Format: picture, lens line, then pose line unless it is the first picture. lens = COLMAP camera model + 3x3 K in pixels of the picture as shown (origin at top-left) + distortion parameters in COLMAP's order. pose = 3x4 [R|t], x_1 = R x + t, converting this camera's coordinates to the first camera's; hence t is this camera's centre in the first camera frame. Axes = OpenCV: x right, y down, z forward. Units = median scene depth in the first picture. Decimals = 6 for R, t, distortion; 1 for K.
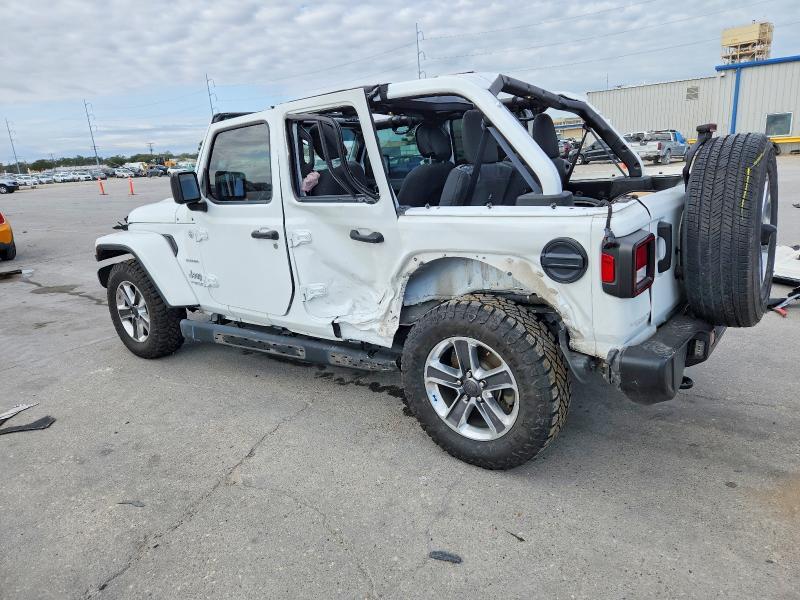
lens RADIAL K [[610.3, 0, 400.0], [0, 610.3, 300.0], [0, 0, 1]] dist [0.095237, -0.117879]
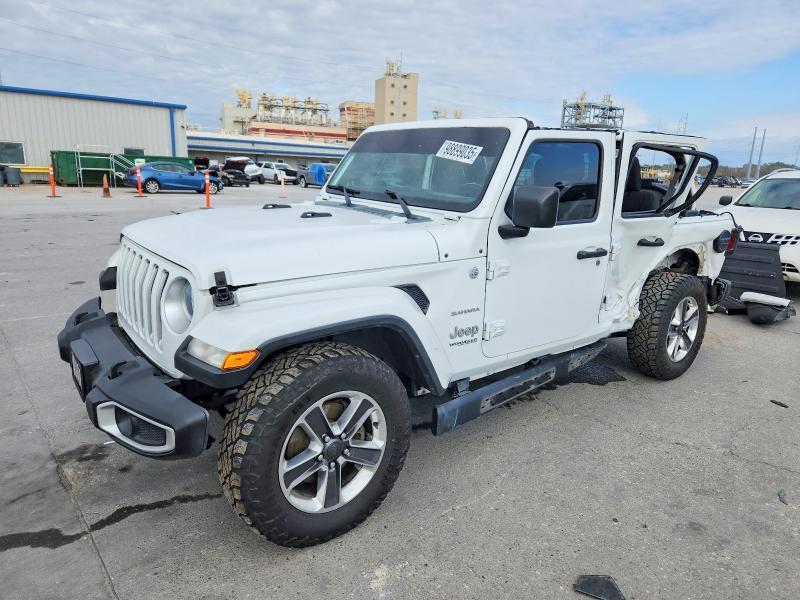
lens RADIAL K [[610.3, 0, 400.0], [0, 610.3, 300.0], [0, 0, 1]] dist [0.095237, -0.117879]
pose [[0.112437, -0.139302, 0.983846, -1.194236], [0.189243, 0.975004, 0.116423, -0.199411], [-0.975472, 0.173095, 0.135989, 1.136470]]
